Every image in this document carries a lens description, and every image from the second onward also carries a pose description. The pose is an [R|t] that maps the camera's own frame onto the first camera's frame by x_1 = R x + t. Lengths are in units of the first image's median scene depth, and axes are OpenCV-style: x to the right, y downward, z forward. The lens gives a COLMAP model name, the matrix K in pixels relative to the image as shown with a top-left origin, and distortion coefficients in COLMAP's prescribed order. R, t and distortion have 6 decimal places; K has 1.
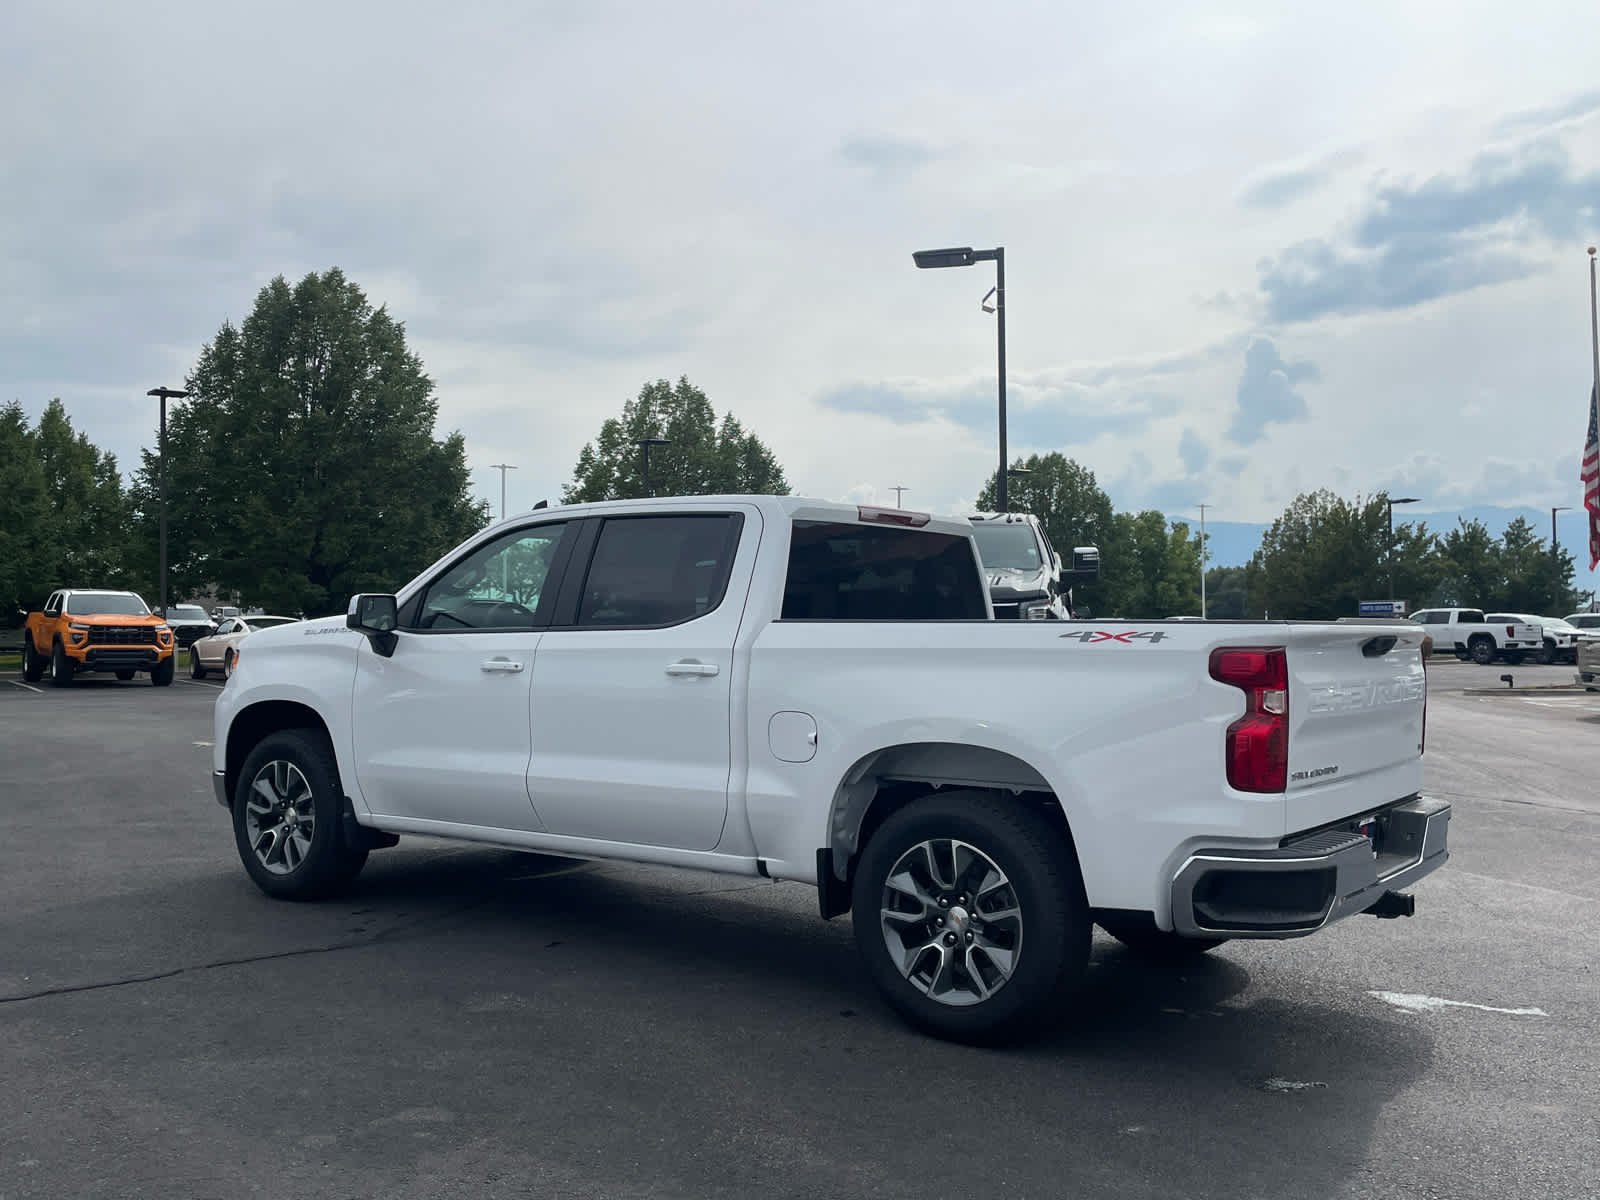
lens RADIAL K [[1453.8, 0, 789.8], [0, 1453.8, 594.3], [0, 0, 1]] dist [0.055249, 0.000000]
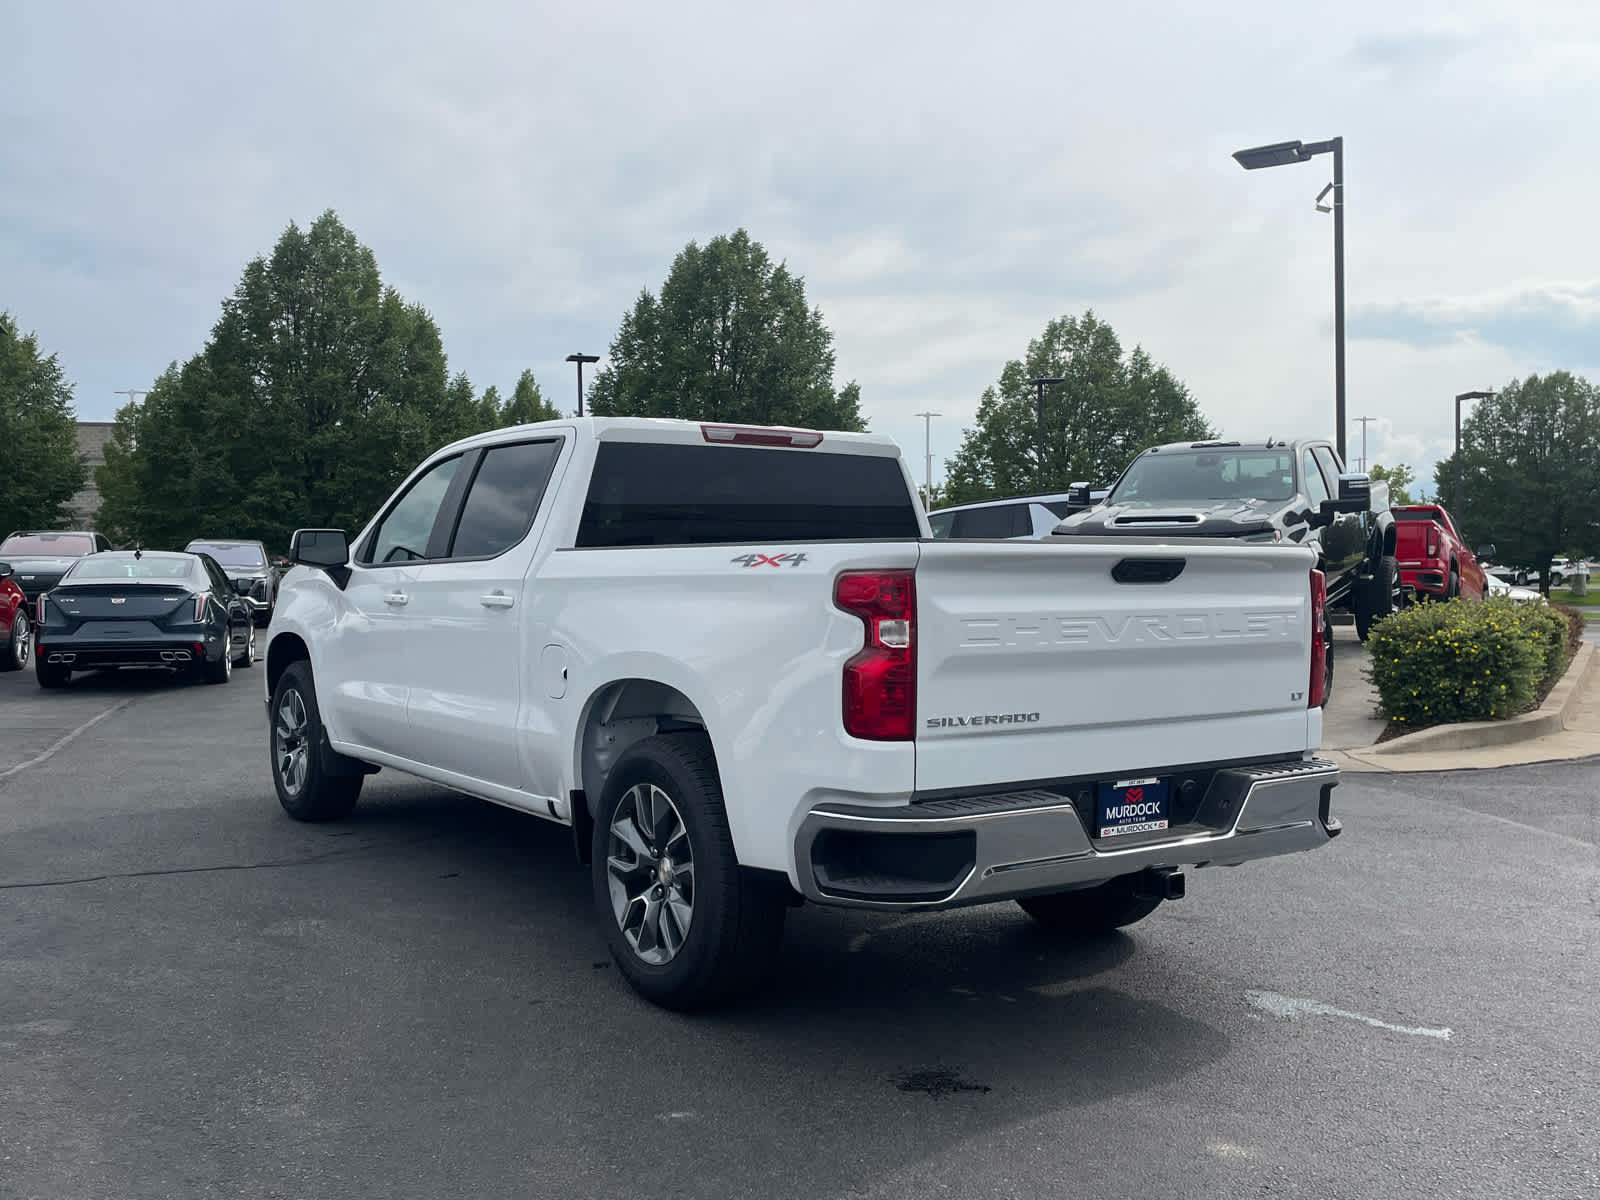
lens RADIAL K [[1453.8, 0, 788.2], [0, 1453.8, 593.0], [0, 0, 1]] dist [0.055249, 0.000000]
pose [[0.946391, -0.000514, -0.323022, 0.116930], [0.011819, 0.999384, 0.033037, 0.004617], [0.322807, -0.035083, 0.945815, 0.040401]]
